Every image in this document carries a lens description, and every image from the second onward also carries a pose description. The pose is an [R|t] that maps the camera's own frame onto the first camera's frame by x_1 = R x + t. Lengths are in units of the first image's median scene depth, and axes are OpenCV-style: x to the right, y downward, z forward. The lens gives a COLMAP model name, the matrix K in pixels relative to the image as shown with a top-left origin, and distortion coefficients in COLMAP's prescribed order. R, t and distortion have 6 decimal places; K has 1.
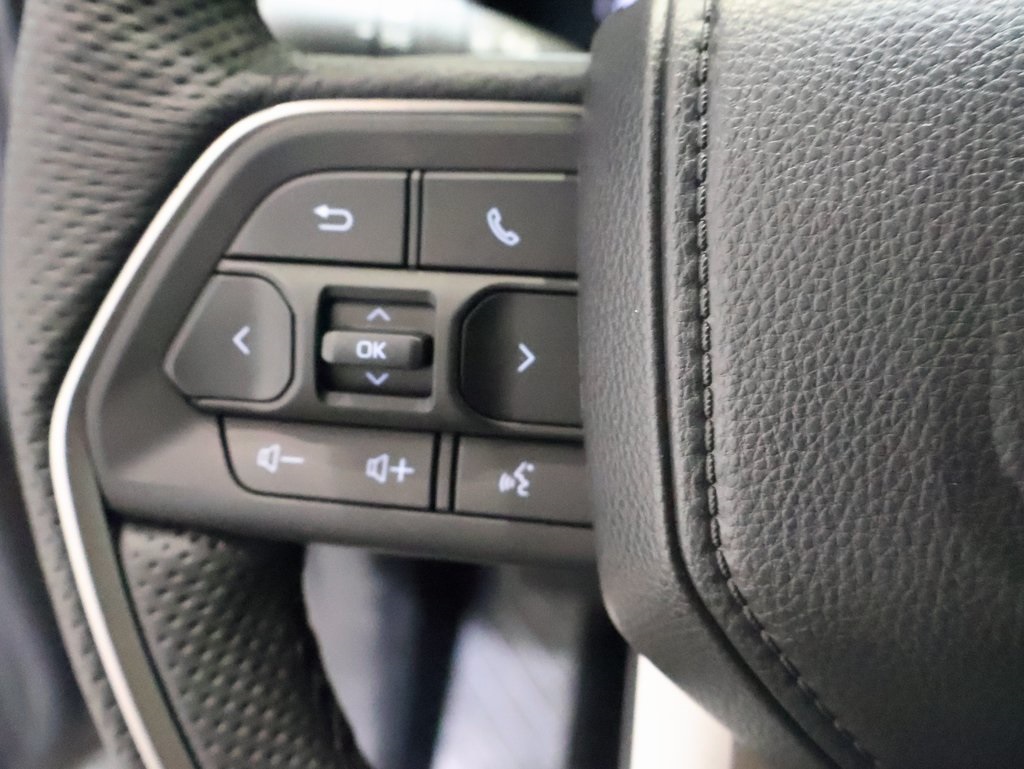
lens RADIAL K [[963.4, 0, 518.7], [0, 963.4, 382.0], [0, 0, 1]] dist [0.000123, 0.000000]
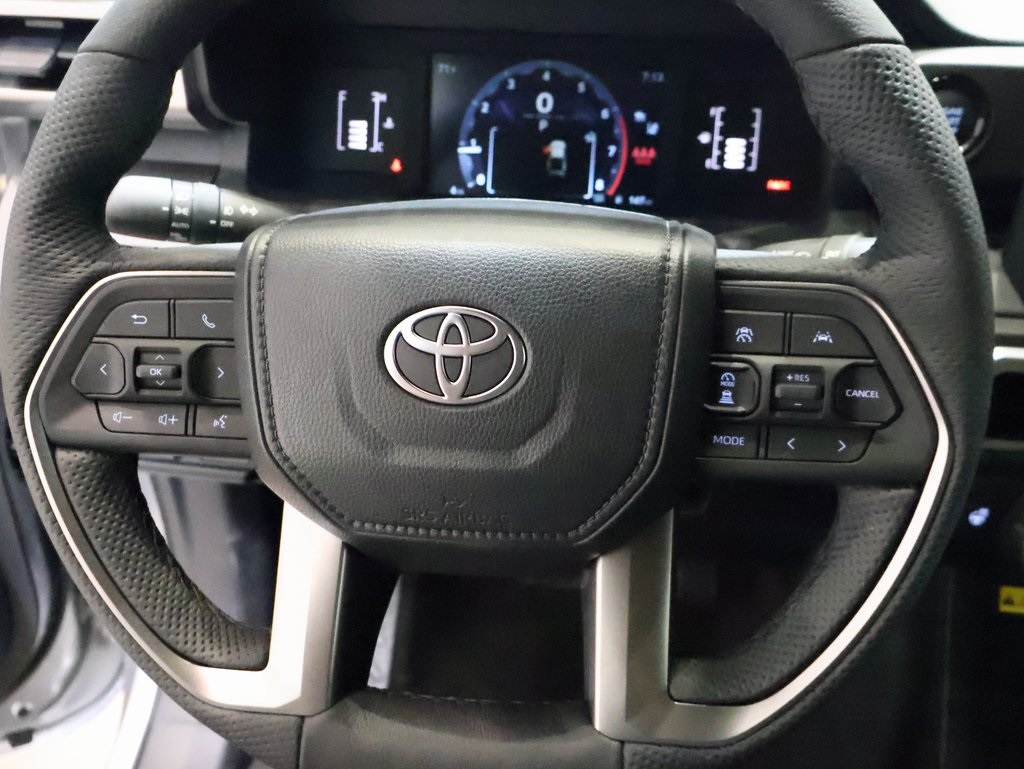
lens RADIAL K [[963.4, 0, 516.1], [0, 963.4, 387.8], [0, 0, 1]] dist [0.000123, 0.000000]
pose [[0.995237, -0.035857, 0.090651, 0.544034], [0.033958, 0.999172, 0.022408, -0.016402], [-0.091380, -0.019223, 0.995631, -1.567127]]
